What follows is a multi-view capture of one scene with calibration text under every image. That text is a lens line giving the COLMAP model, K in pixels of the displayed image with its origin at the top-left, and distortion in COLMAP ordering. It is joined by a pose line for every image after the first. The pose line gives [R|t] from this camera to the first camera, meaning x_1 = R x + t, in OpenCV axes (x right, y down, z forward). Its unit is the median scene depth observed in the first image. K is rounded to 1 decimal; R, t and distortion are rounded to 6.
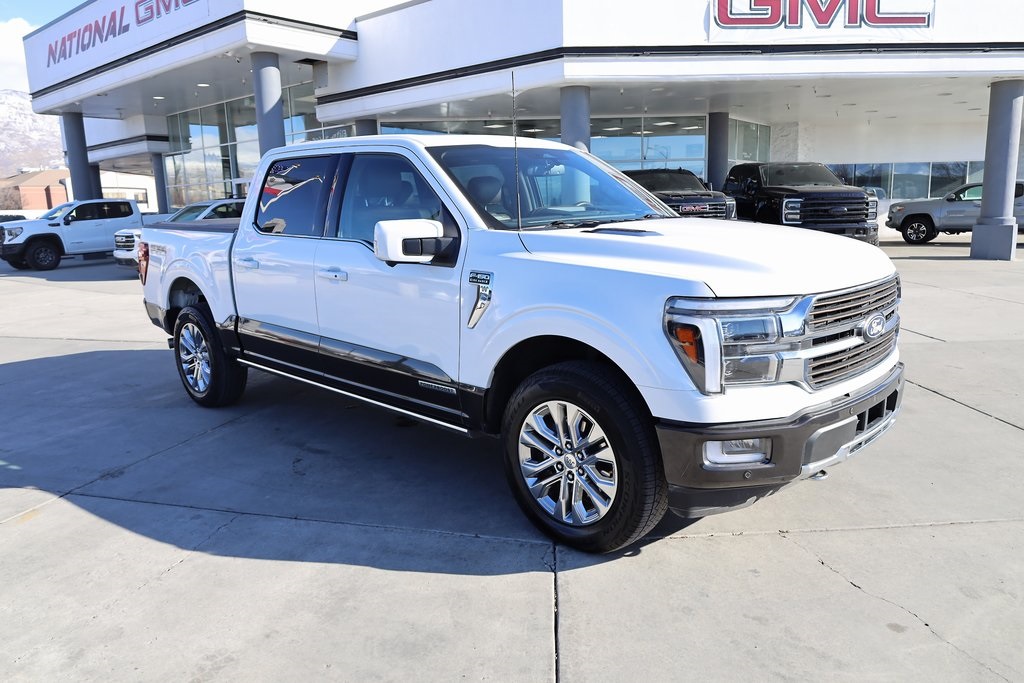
lens RADIAL K [[717.7, 0, 512.0], [0, 717.7, 341.5], [0, 0, 1]] dist [-0.003267, -0.003863]
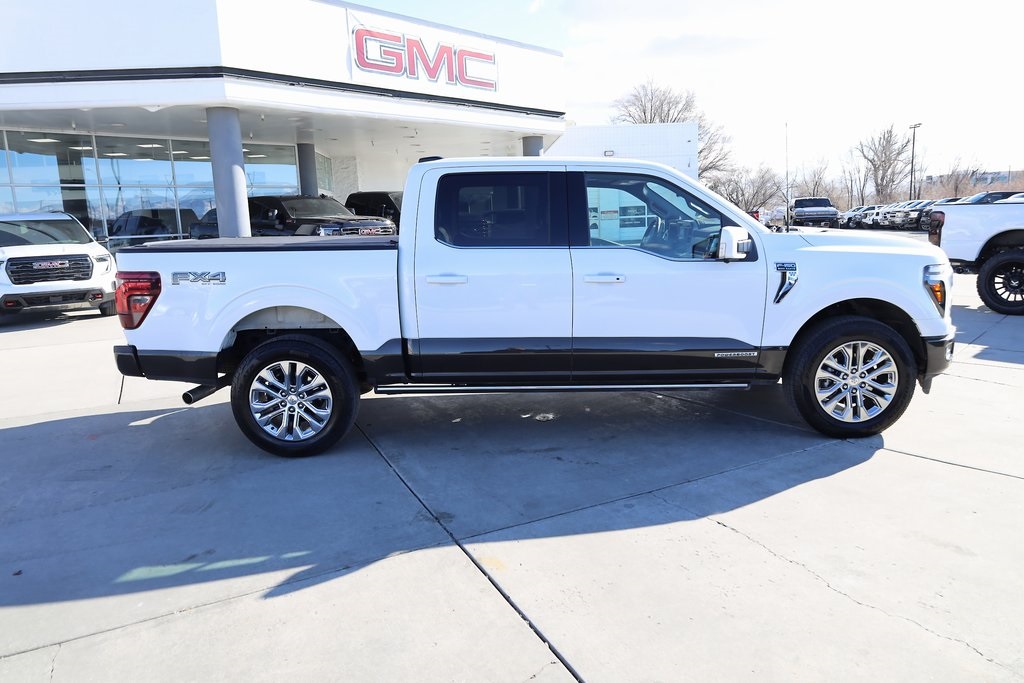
lens RADIAL K [[689.2, 0, 517.6], [0, 689.2, 343.1], [0, 0, 1]] dist [-0.007568, -0.007097]
pose [[0.729157, -0.120557, 0.673644, -0.342702], [0.140806, 0.989729, 0.024715, -0.012134], [-0.669705, 0.076832, 0.738642, 0.094260]]
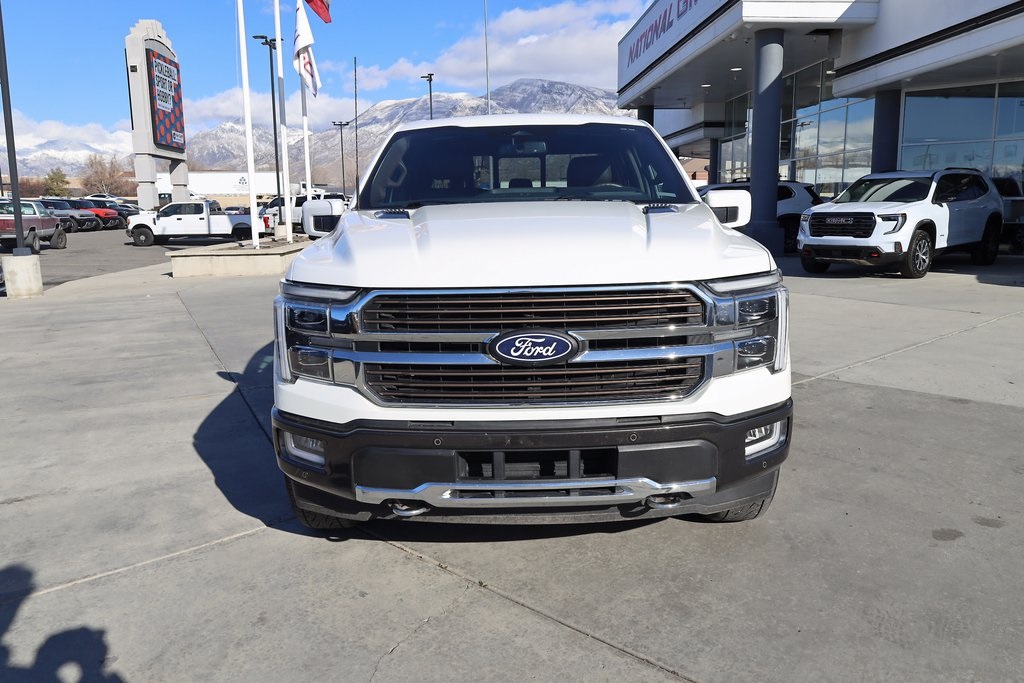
lens RADIAL K [[750.3, 0, 512.0], [0, 750.3, 341.5], [0, 0, 1]] dist [-0.009190, -0.003135]
pose [[0.697839, 0.144614, -0.701503, 0.242125], [-0.136780, 0.988287, 0.067669, -0.018082], [0.703073, 0.048730, 0.709446, 0.101096]]
